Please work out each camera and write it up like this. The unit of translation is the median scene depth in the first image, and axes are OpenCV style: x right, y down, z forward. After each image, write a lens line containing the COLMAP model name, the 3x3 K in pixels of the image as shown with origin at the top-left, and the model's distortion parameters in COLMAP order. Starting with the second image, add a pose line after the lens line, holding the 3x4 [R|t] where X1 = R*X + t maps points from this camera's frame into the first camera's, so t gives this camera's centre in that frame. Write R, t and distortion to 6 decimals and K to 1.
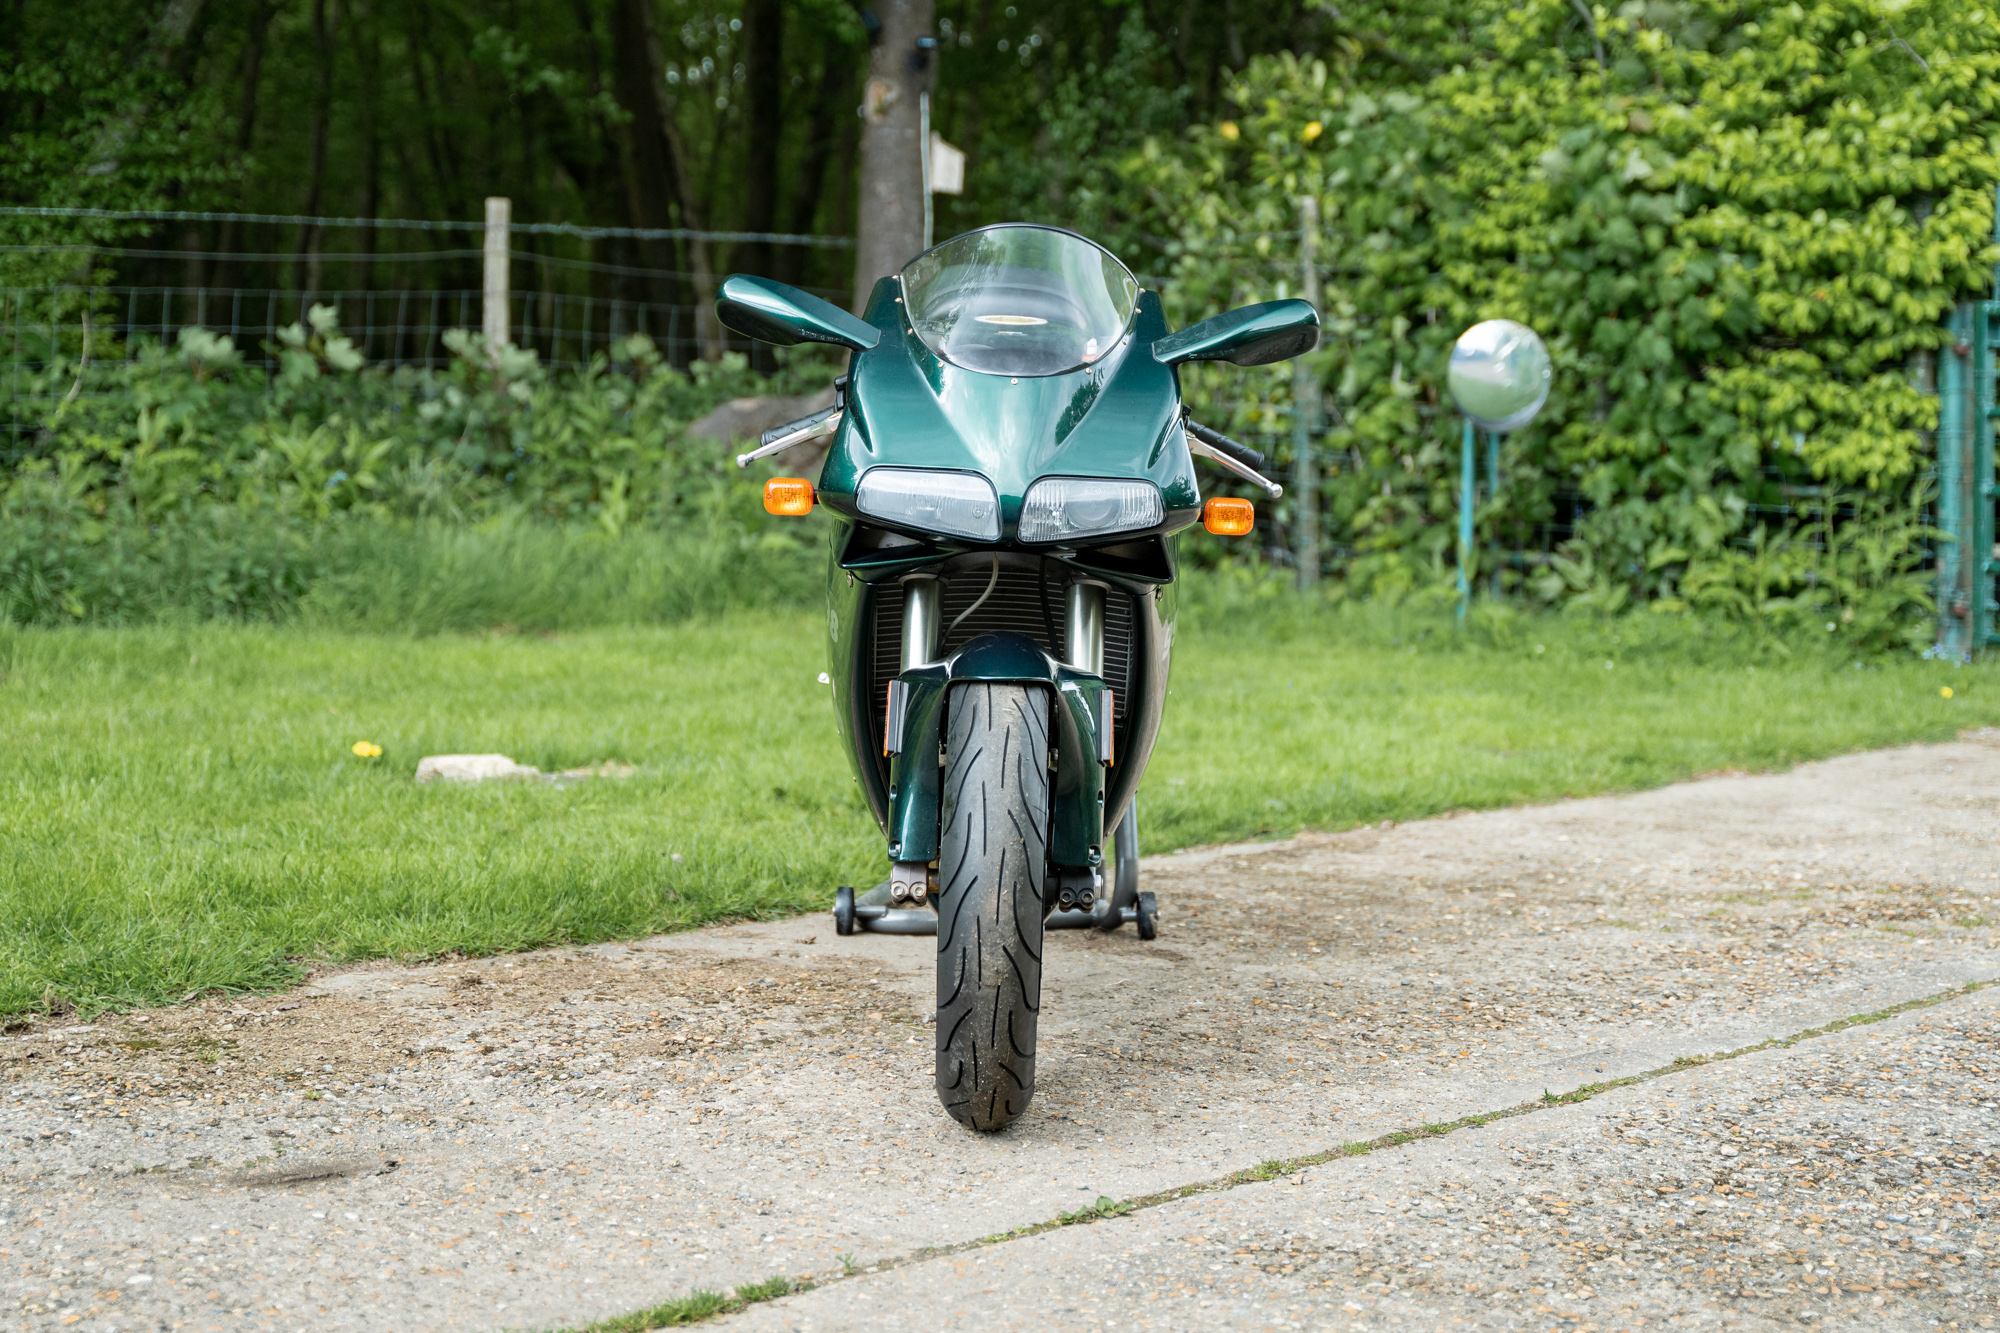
lens RADIAL K [[2864.3, 0, 994.5], [0, 2864.3, 663.1], [0, 0, 1]] dist [-0.020280, 0.000000]
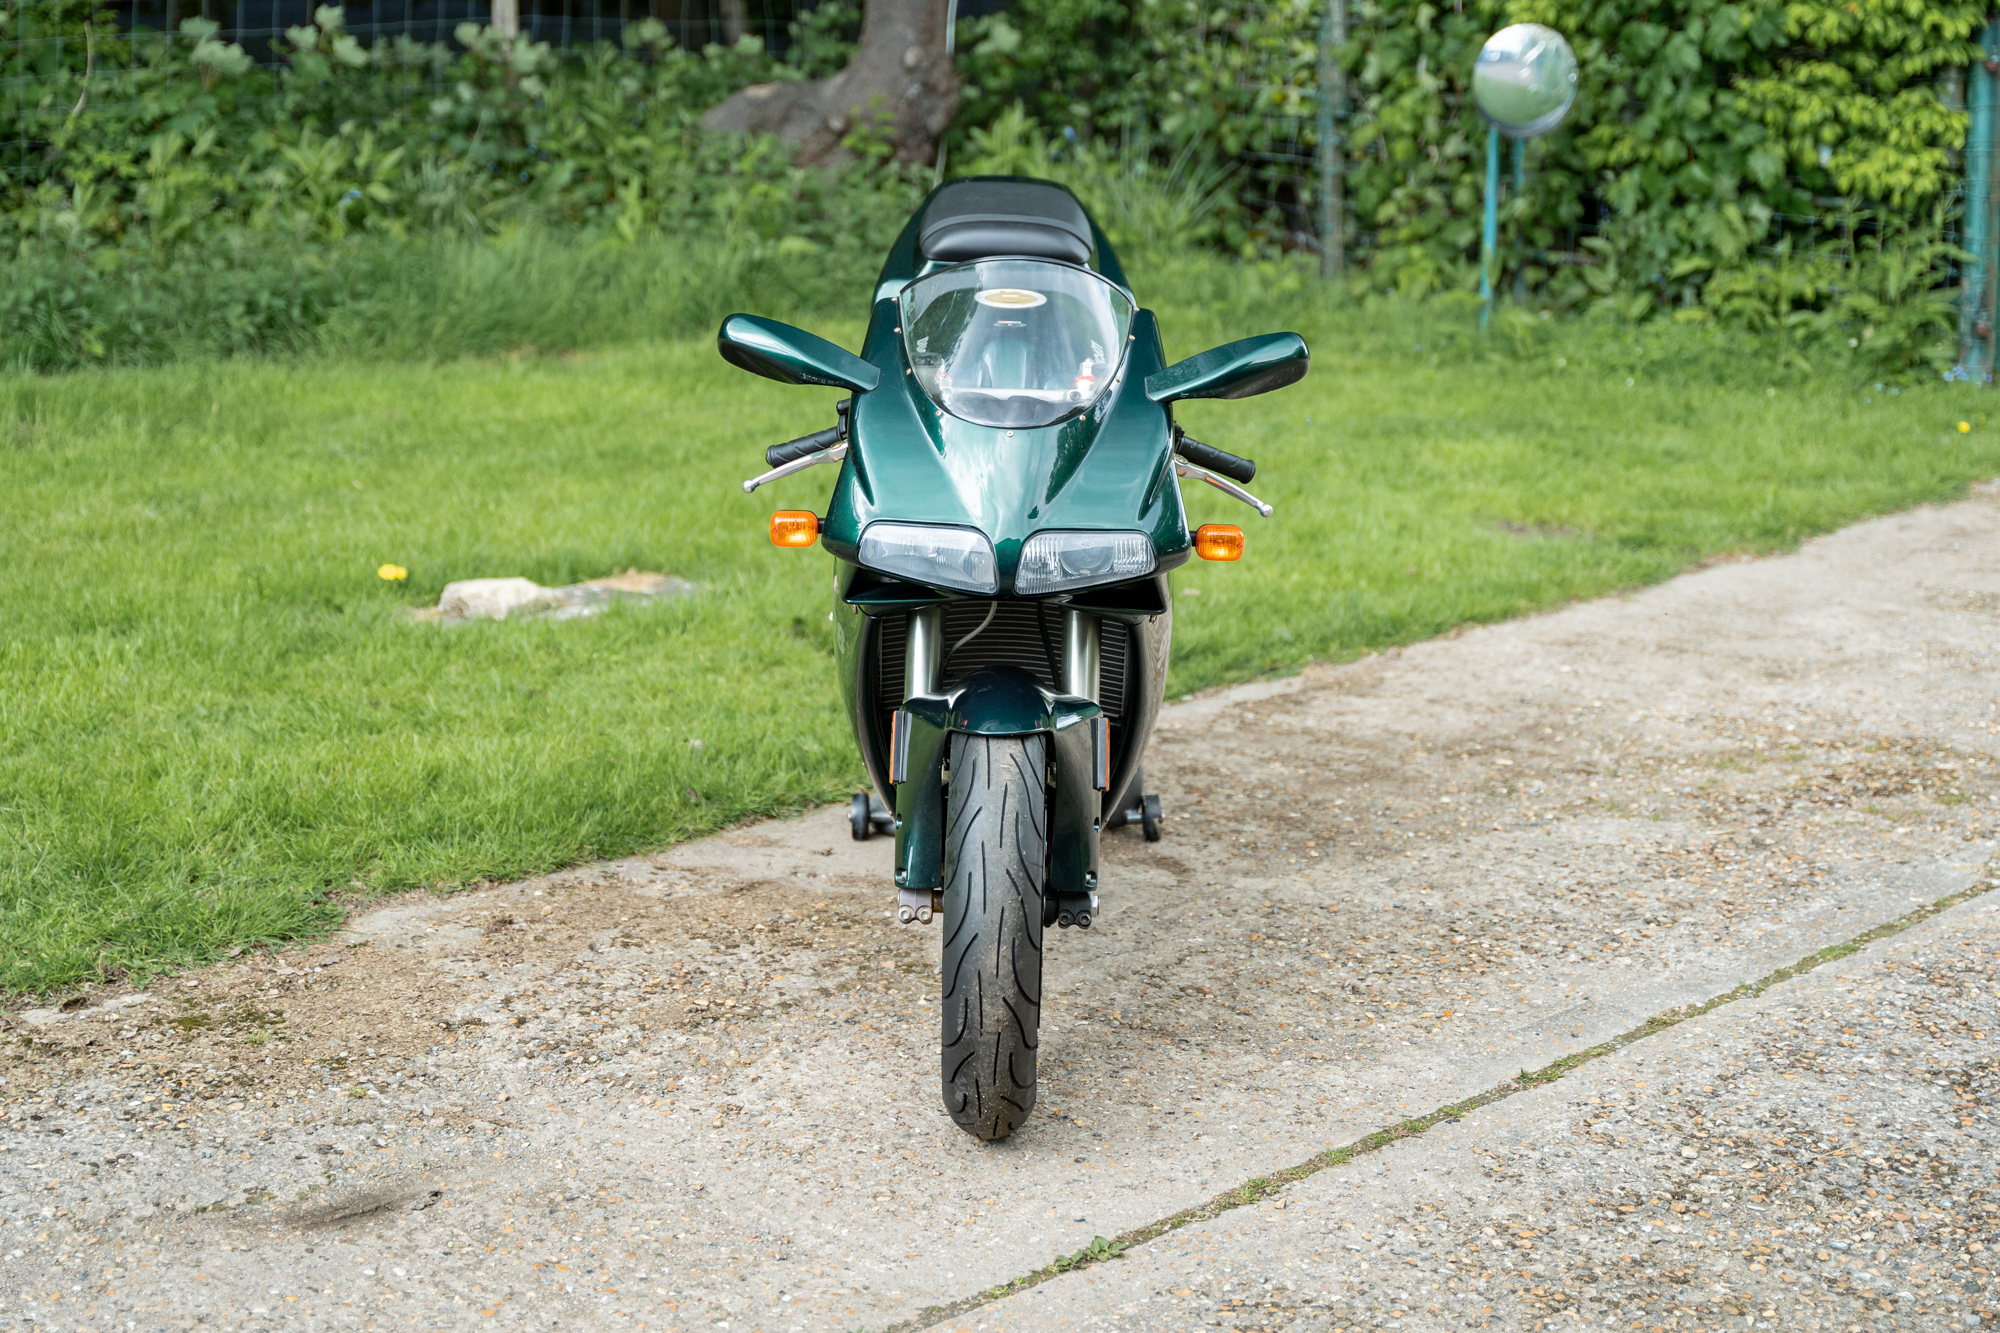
lens RADIAL K [[2879.6, 0, 1005.0], [0, 2879.6, 667.9], [0, 0, 1]] dist [-0.024057, 0.000000]
pose [[0.999928, -0.009746, -0.006966, 0.007943], [0.010592, 0.990933, 0.133939, -0.105904], [0.005597, -0.134004, 0.990965, -0.025400]]
